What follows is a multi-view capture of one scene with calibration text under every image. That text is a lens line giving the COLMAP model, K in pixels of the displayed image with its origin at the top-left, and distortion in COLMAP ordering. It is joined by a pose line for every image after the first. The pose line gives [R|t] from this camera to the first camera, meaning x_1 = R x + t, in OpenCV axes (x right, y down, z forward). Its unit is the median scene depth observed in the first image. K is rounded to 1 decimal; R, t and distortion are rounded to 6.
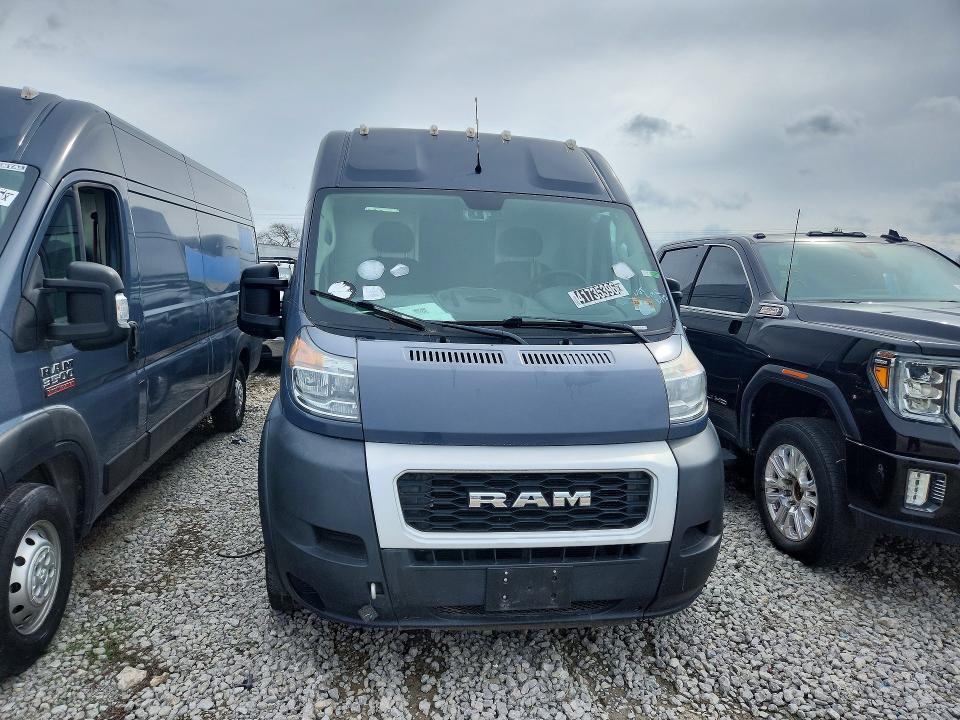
lens RADIAL K [[648.7, 0, 469.8], [0, 648.7, 363.3], [0, 0, 1]] dist [0.044493, -0.001241]
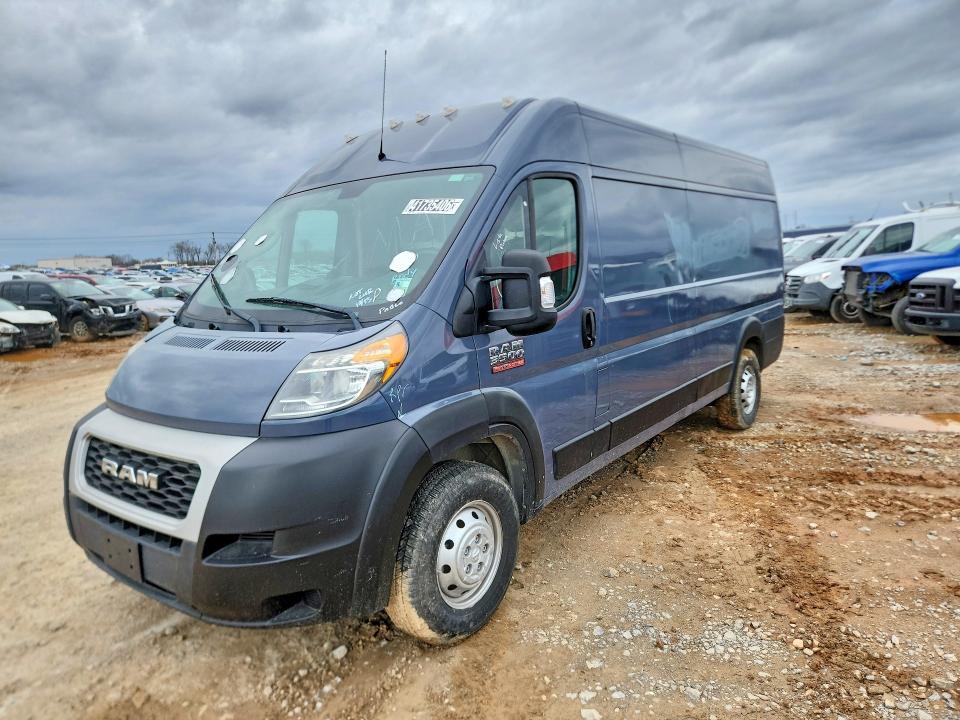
lens RADIAL K [[660.8, 0, 489.7], [0, 660.8, 342.1], [0, 0, 1]] dist [0.028001, -0.004816]
pose [[0.693481, 0.010256, -0.720402, 1.259845], [-0.032184, 0.999342, -0.016753, -0.008344], [0.719756, 0.034803, 0.693354, 0.633969]]
